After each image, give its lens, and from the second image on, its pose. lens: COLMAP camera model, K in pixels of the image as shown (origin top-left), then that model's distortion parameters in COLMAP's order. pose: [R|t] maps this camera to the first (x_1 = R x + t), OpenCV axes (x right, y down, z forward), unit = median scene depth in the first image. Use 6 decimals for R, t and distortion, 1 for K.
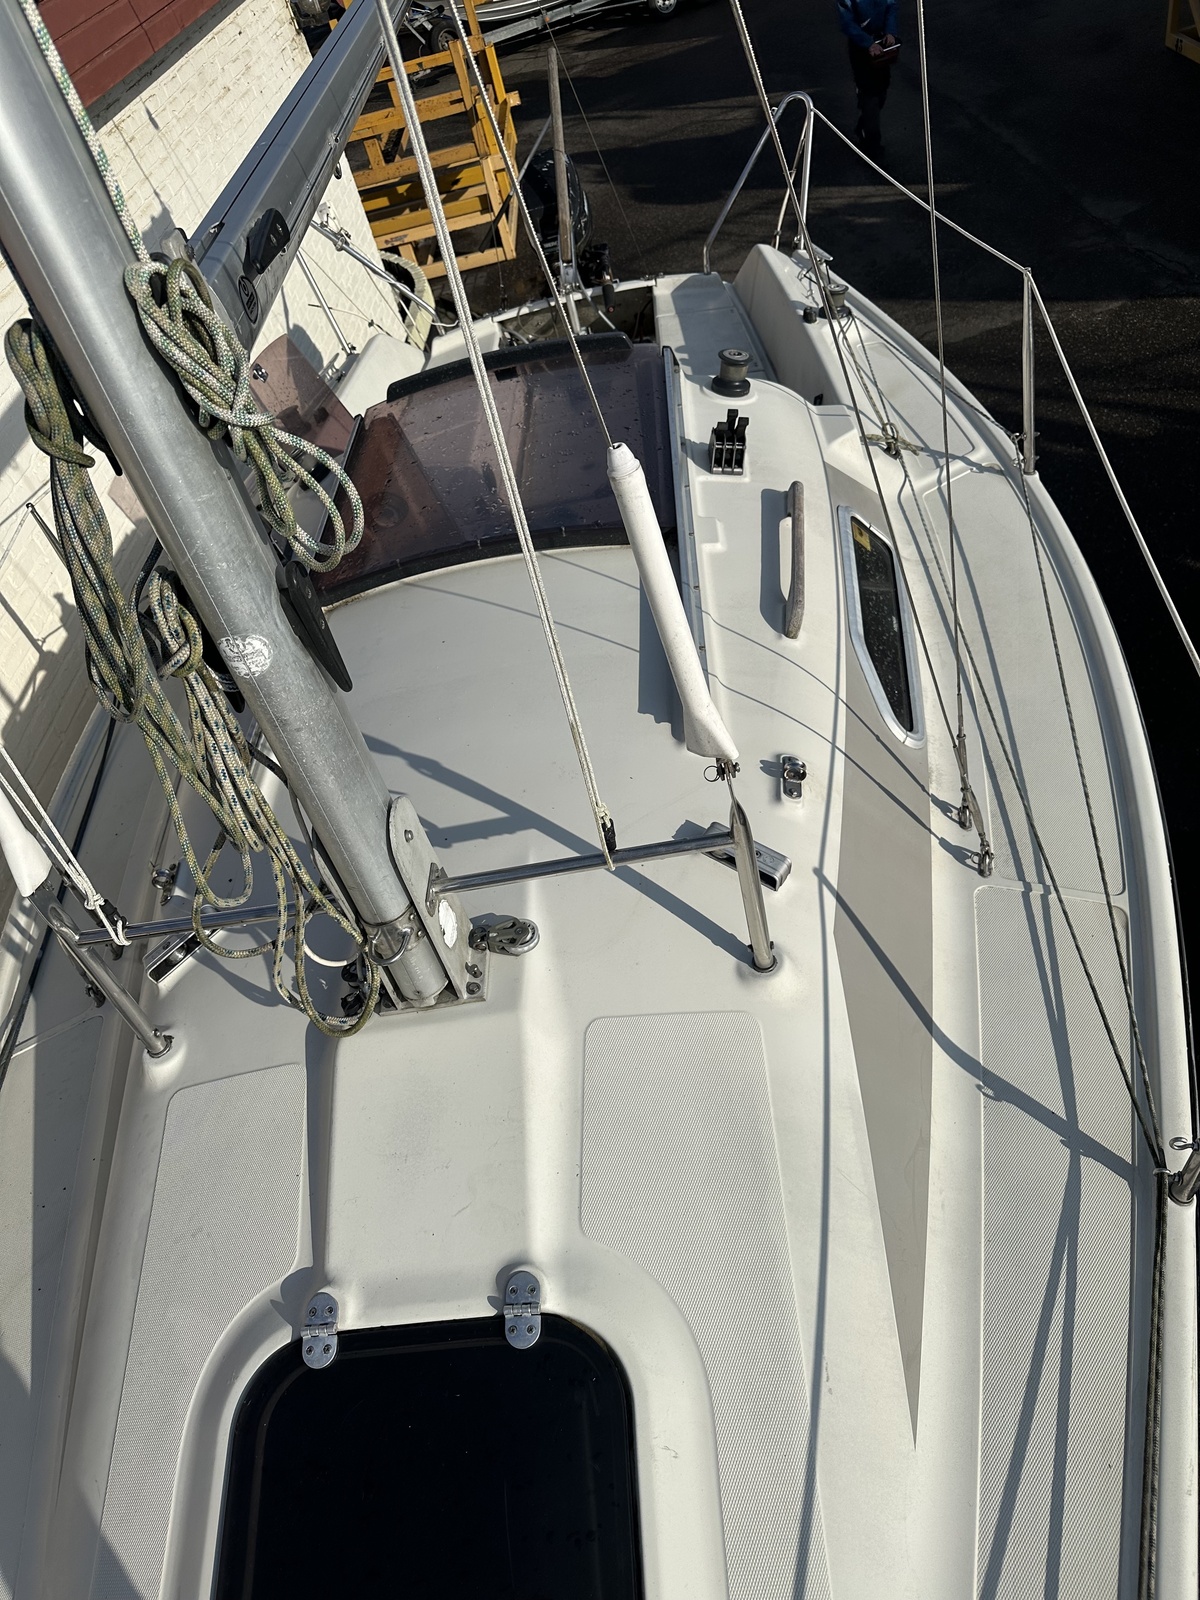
lens RADIAL K [[1123.2, 0, 598.4], [0, 1123.2, 798.2], [0, 0, 1]] dist [0.007236, -0.009275]
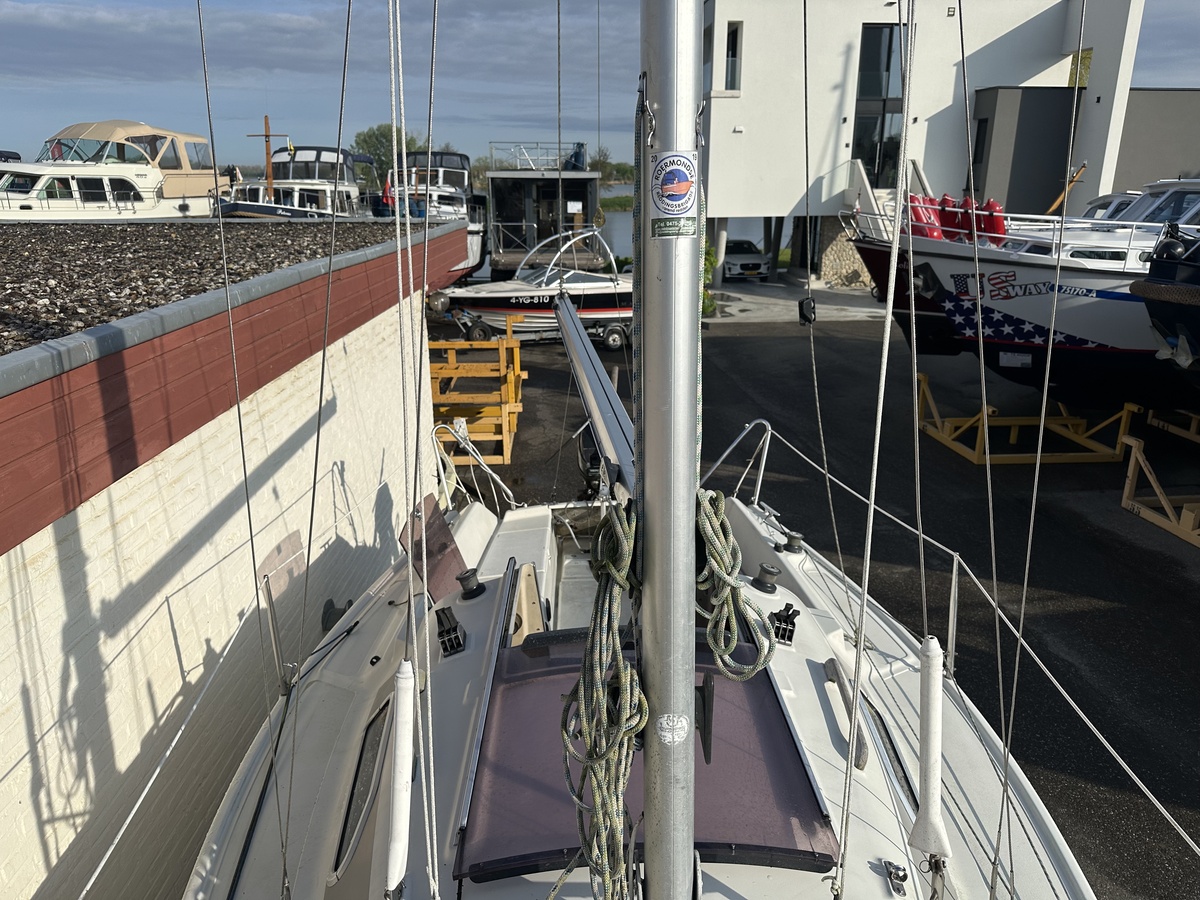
lens RADIAL K [[842.4, 0, 600.6], [0, 842.4, 448.9], [0, 0, 1]] dist [0.007236, -0.009275]
pose [[0.976222, 0.195744, 0.093143, -0.173344], [-0.130629, 0.874098, -0.467855, 0.023823], [-0.172996, 0.444563, 0.878883, -0.031656]]
